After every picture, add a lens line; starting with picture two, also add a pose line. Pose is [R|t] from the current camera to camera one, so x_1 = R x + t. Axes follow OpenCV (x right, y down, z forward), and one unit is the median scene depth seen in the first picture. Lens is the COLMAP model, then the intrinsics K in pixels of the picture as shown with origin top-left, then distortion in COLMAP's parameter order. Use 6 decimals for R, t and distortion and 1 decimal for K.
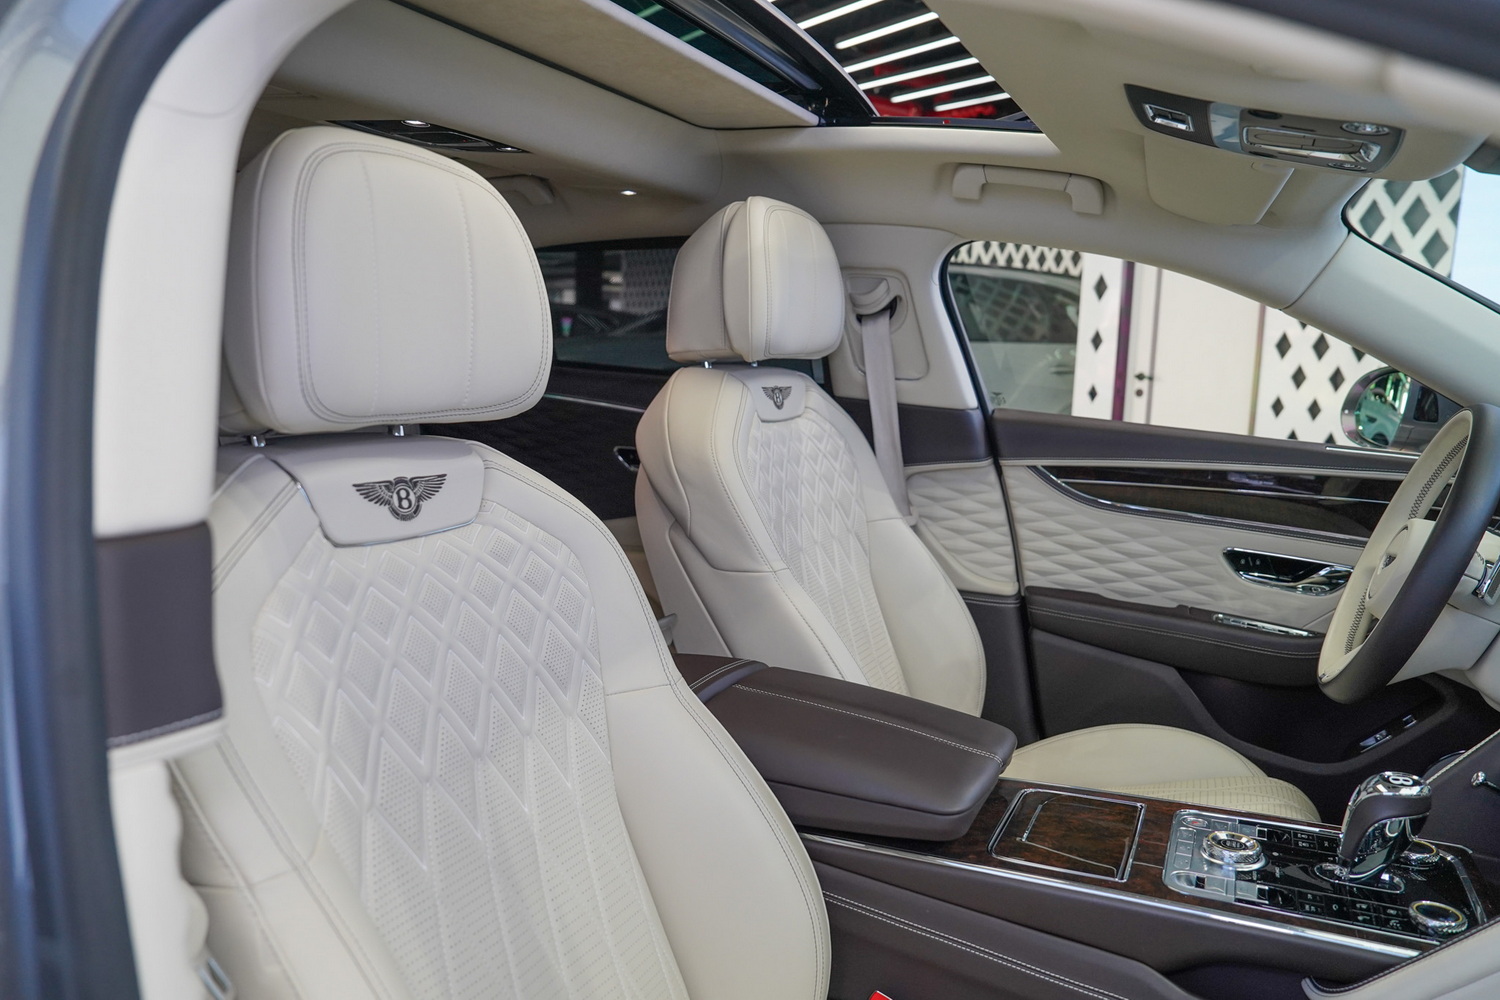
lens RADIAL K [[1059.5, 0, 750.0], [0, 1059.5, 500.0], [0, 0, 1]] dist [-0.116083, 0.069553]
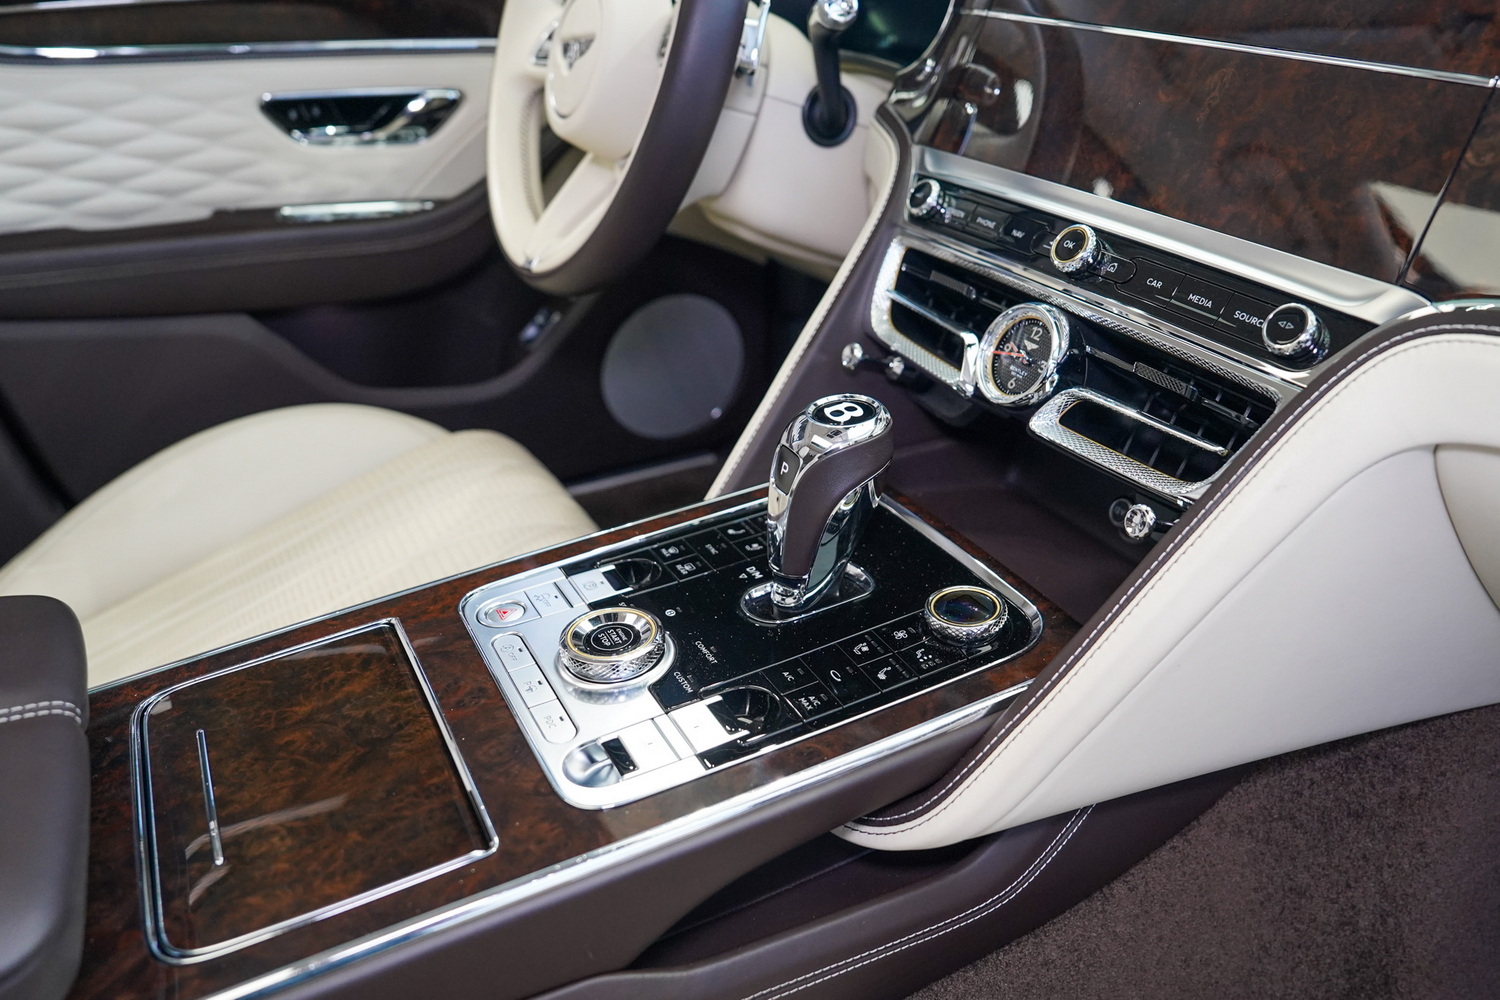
lens RADIAL K [[1059.5, 0, 750.0], [0, 1059.5, 500.0], [0, 0, 1]] dist [-0.116083, 0.069553]
pose [[0.566244, -0.430105, 0.703120, 0.103641], [0.132056, 0.889375, 0.437690, 0.032652], [-0.813590, -0.154988, 0.560402, 0.407593]]
